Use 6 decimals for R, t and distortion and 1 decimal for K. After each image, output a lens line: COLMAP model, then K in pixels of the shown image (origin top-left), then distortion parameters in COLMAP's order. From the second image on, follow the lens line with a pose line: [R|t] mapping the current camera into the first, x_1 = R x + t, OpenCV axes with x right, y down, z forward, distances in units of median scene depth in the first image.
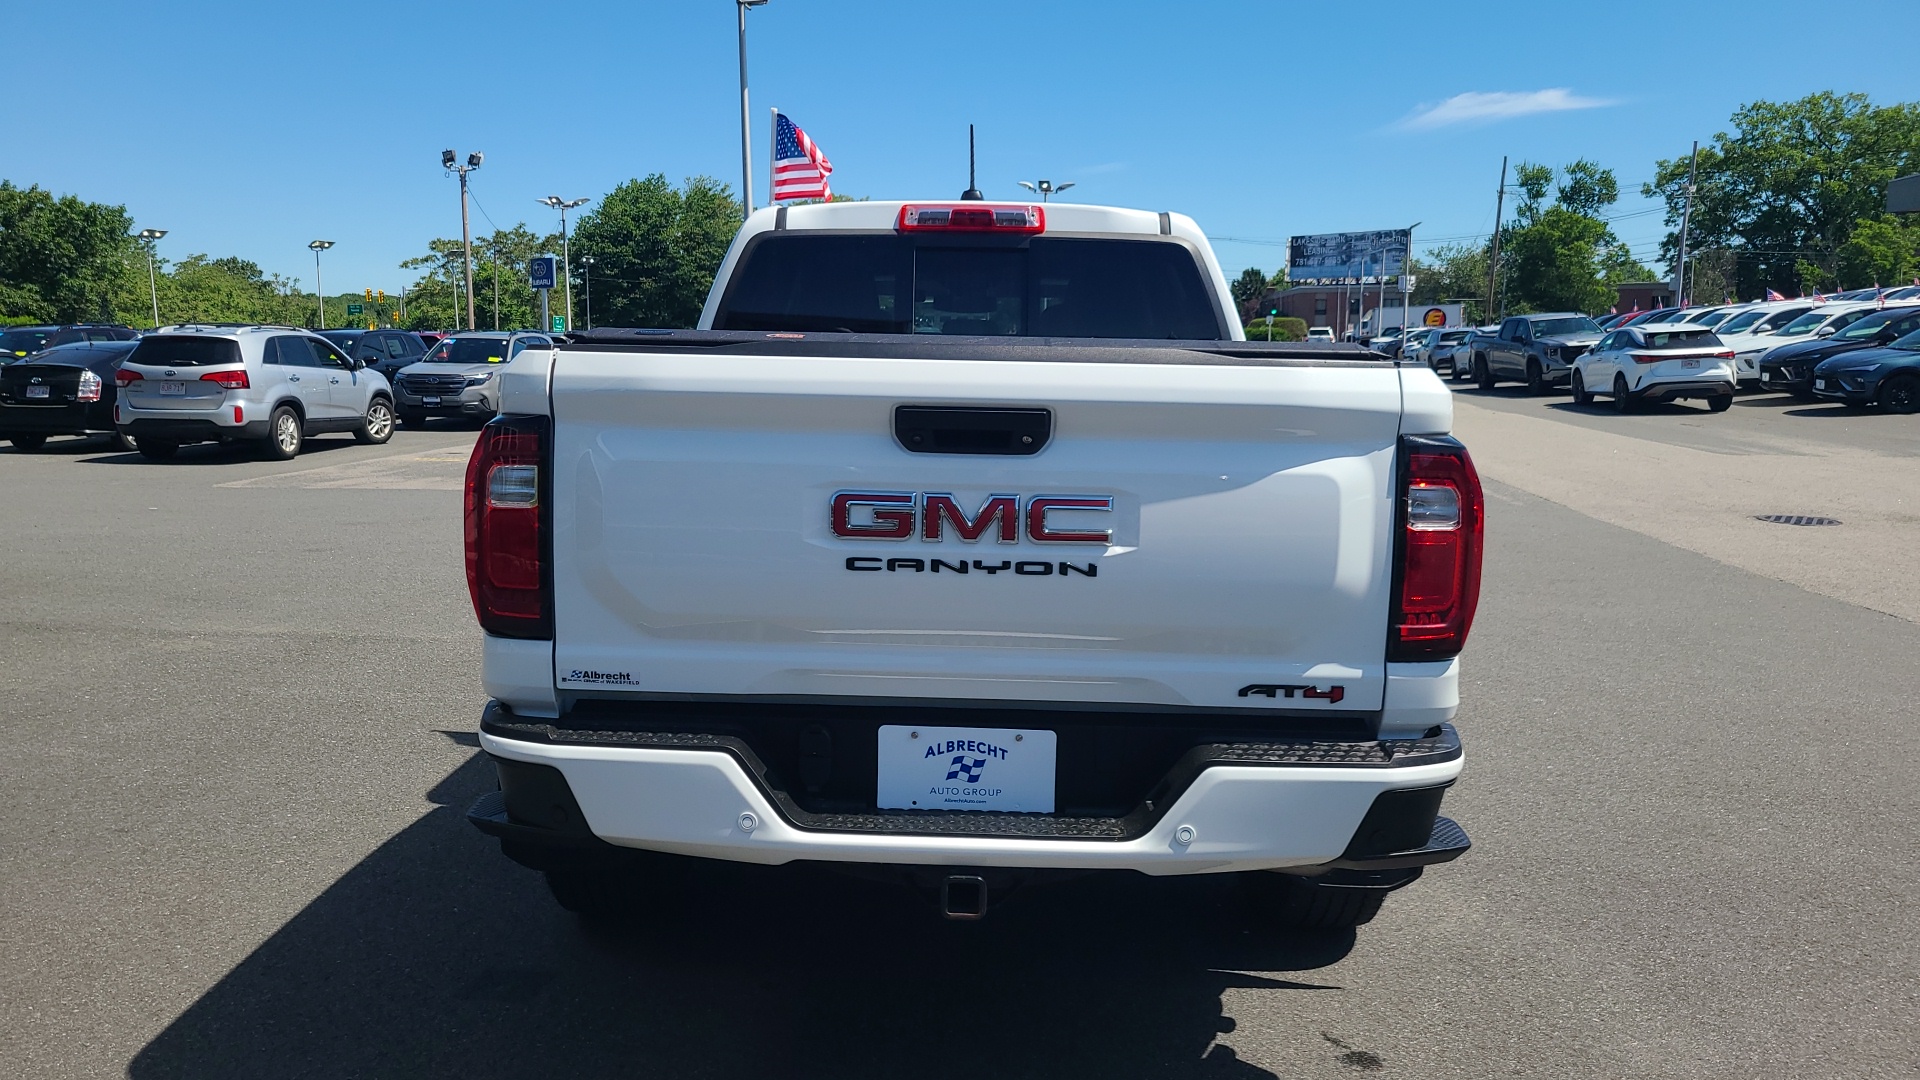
lens RADIAL K [[1419.0, 0, 949.0], [0, 1419.0, 531.2], [0, 0, 1]] dist [0.026748, 0.002109]
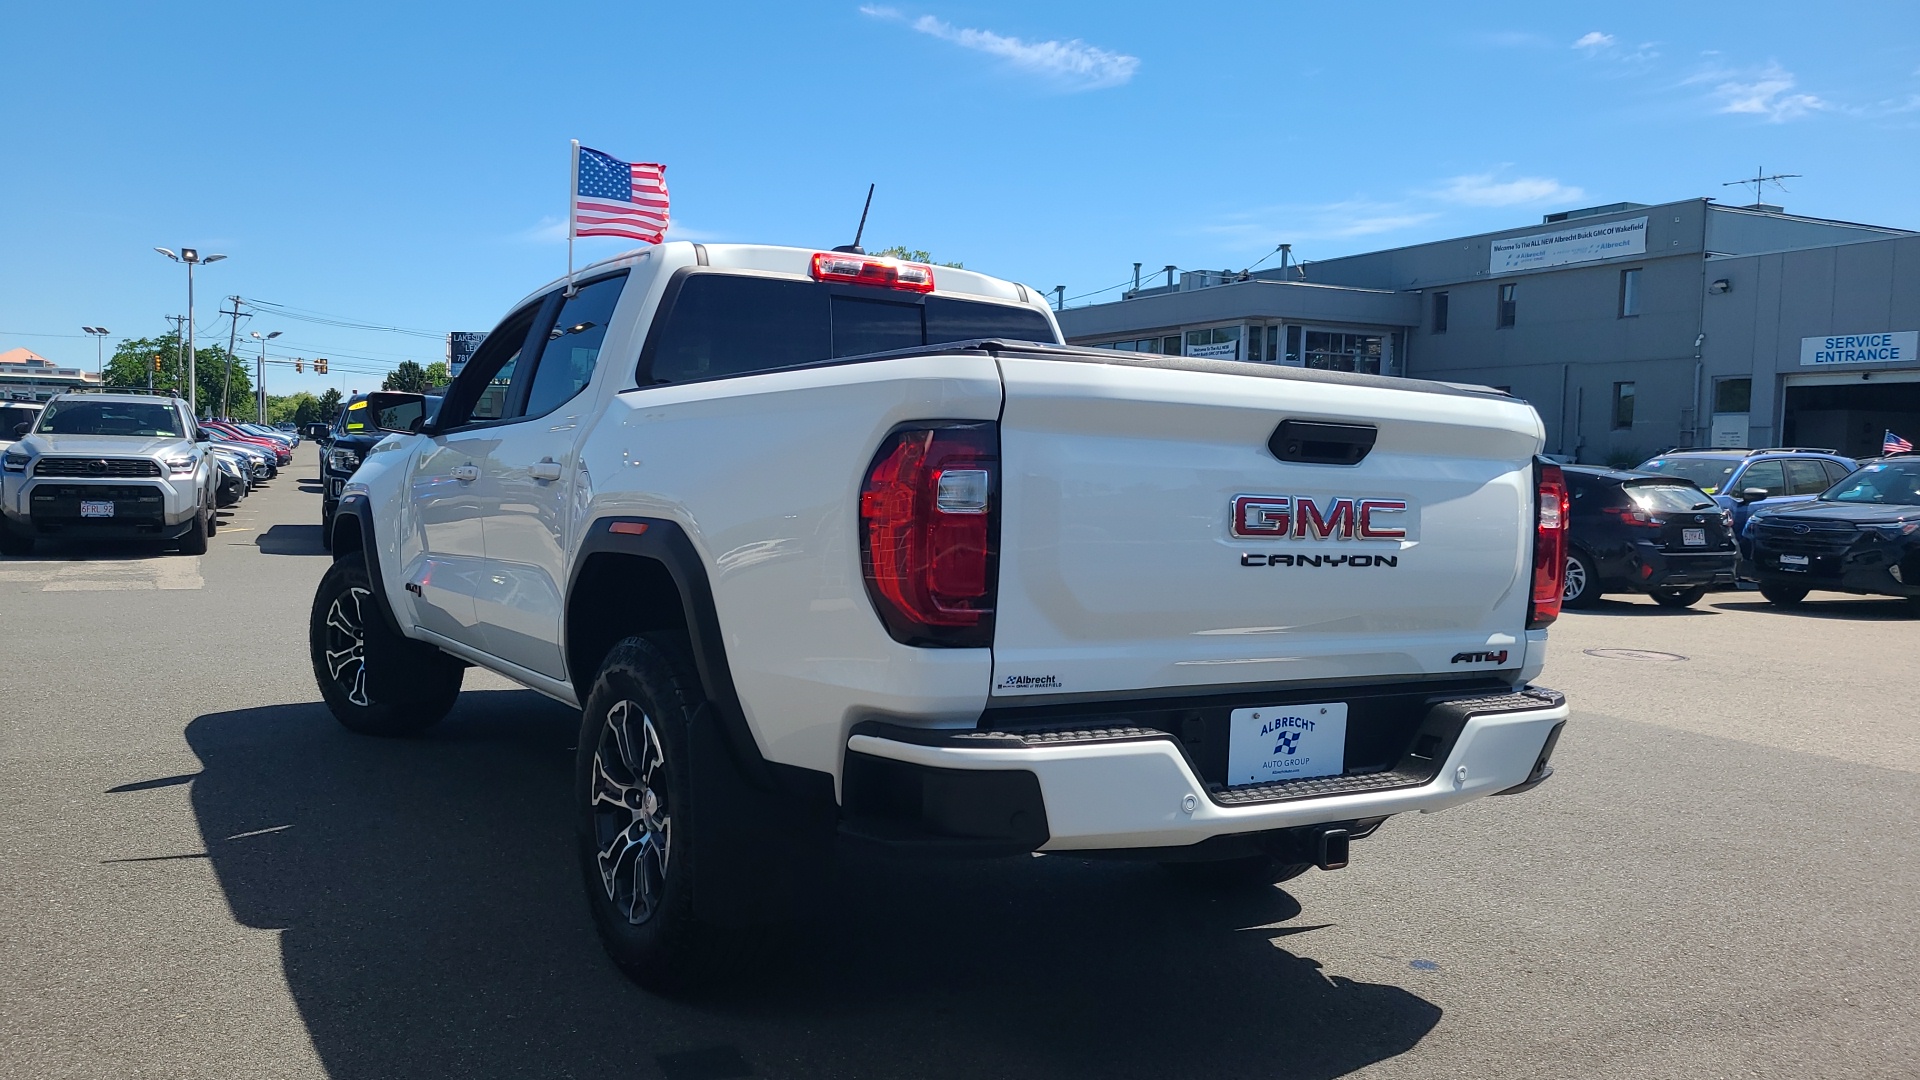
lens RADIAL K [[1398.4, 0, 932.6], [0, 1398.4, 545.8], [0, 0, 1]] dist [0.044669, 0.000460]
pose [[0.845192, -0.013995, 0.534280, -0.837754], [0.044408, 0.998039, -0.044107, 0.047676], [-0.532615, 0.061005, 0.844156, 0.195059]]
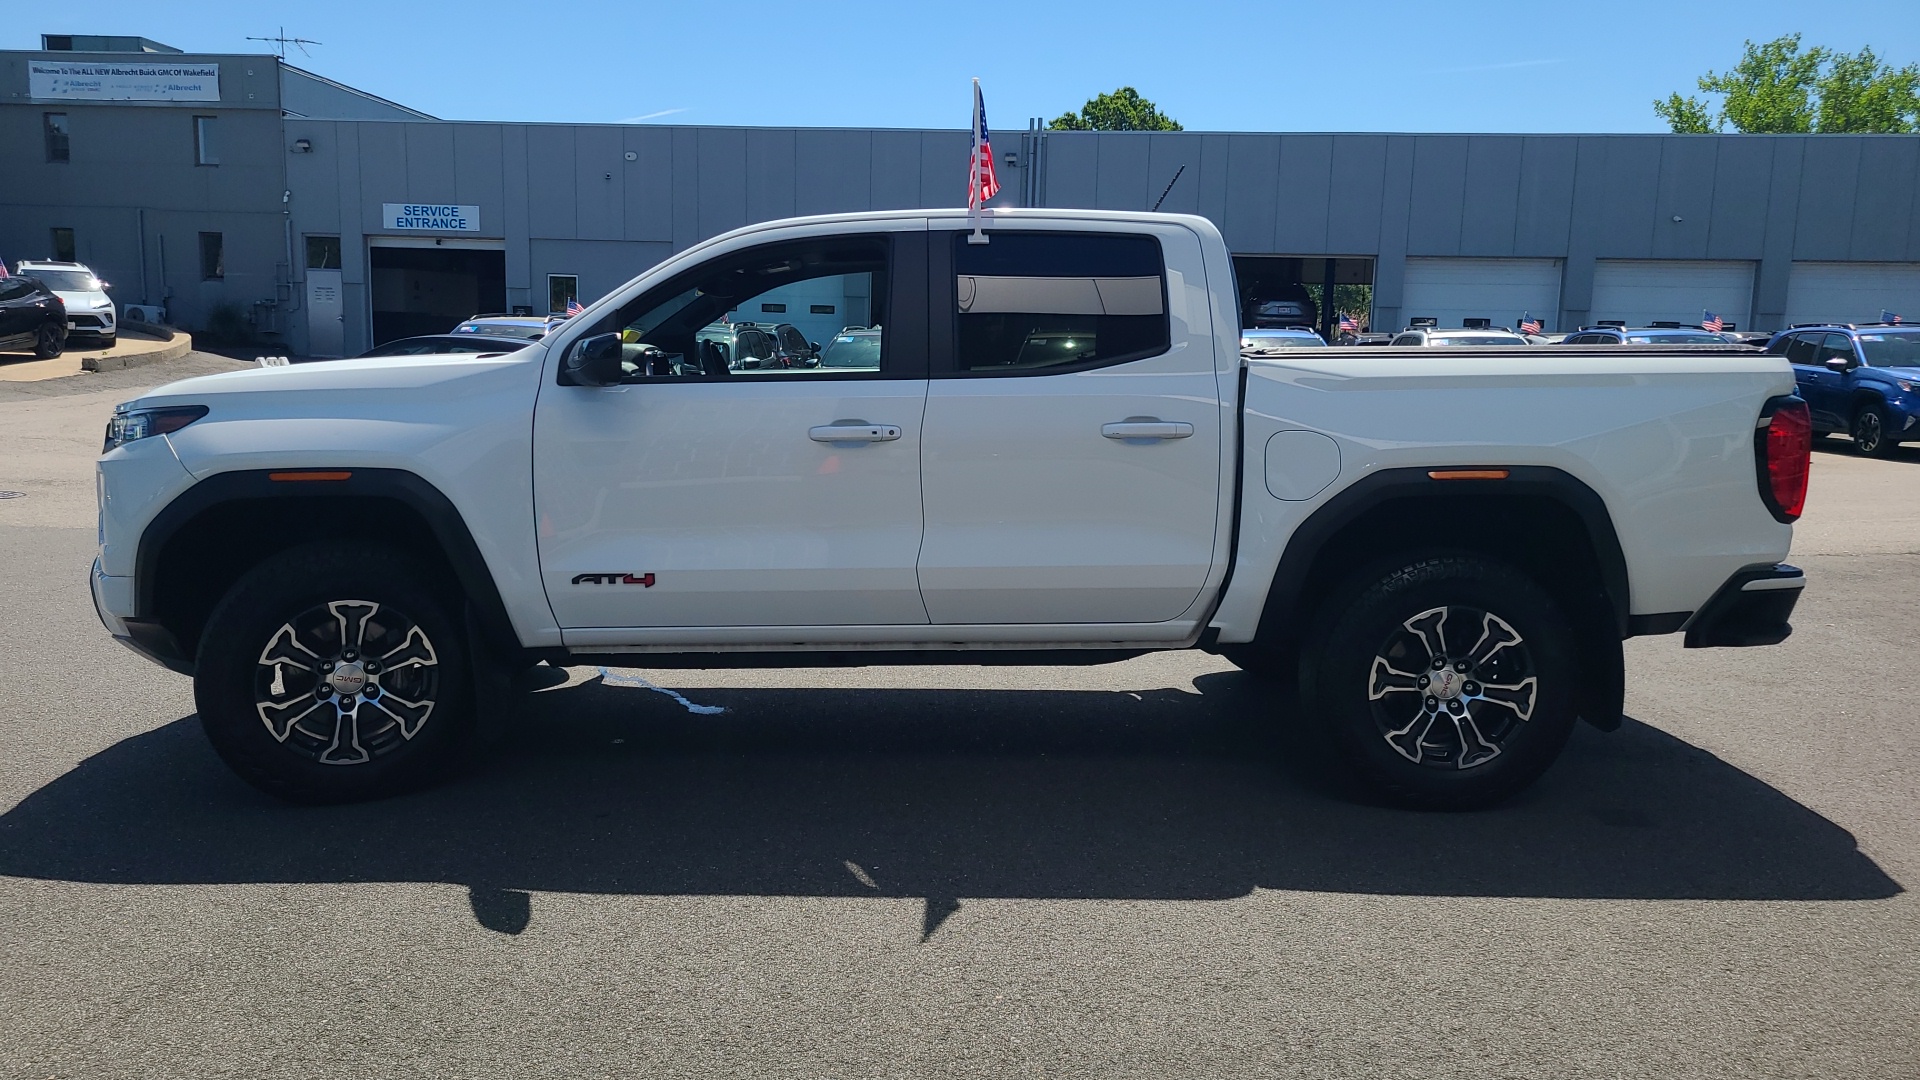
lens RADIAL K [[1390.7, 0, 960.0], [0, 1390.7, 540.0], [0, 0, 1]] dist [-0.002183, -0.001216]
pose [[-0.029913, -0.144713, 0.989021, -2.026237], [0.101928, 0.983865, 0.147041, -0.268255], [-0.994342, 0.105207, -0.014680, 2.051114]]
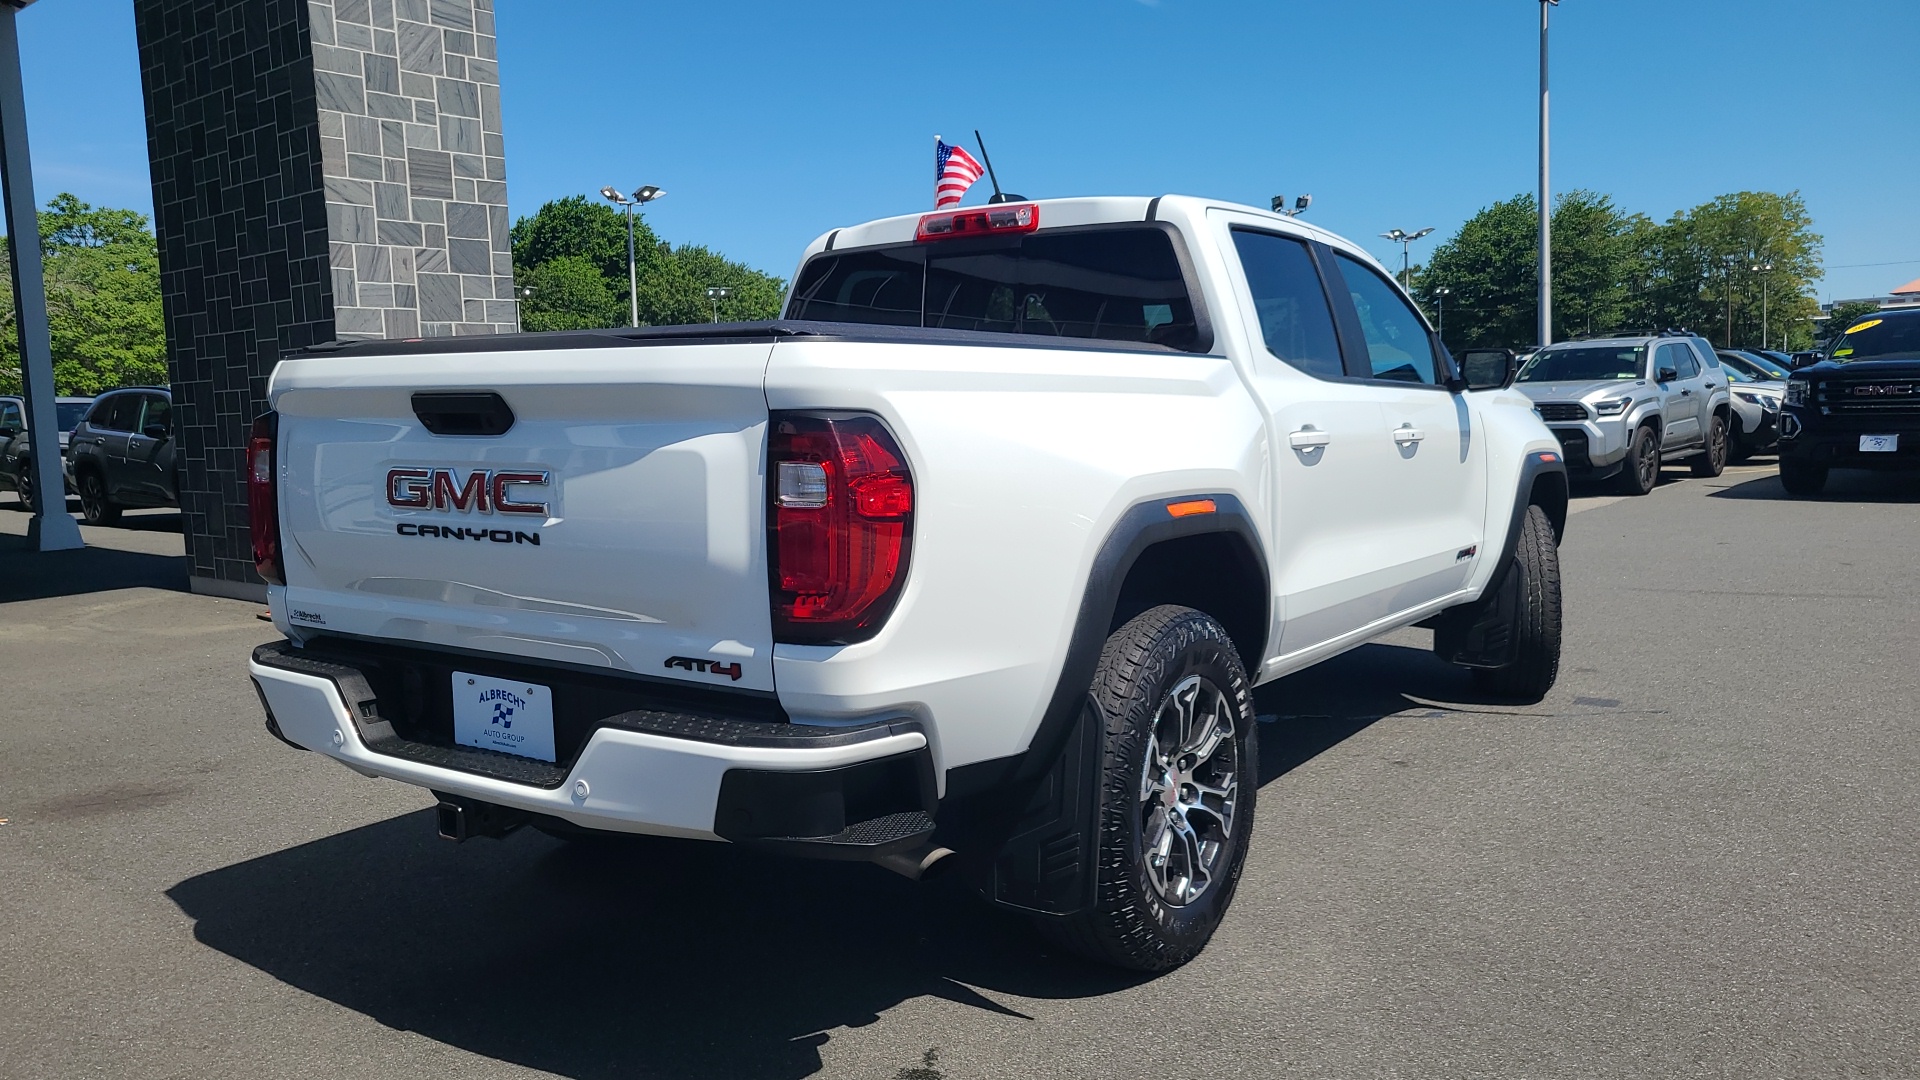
lens RADIAL K [[1420.5, 0, 942.2], [0, 1420.5, 543.6], [0, 0, 1]] dist [0.077879, -0.078339]
pose [[0.831148, 0.025303, -0.555475, 0.945065], [-0.035239, 0.999353, -0.007205, 0.026802], [0.554933, 0.025563, 0.831502, 0.246021]]
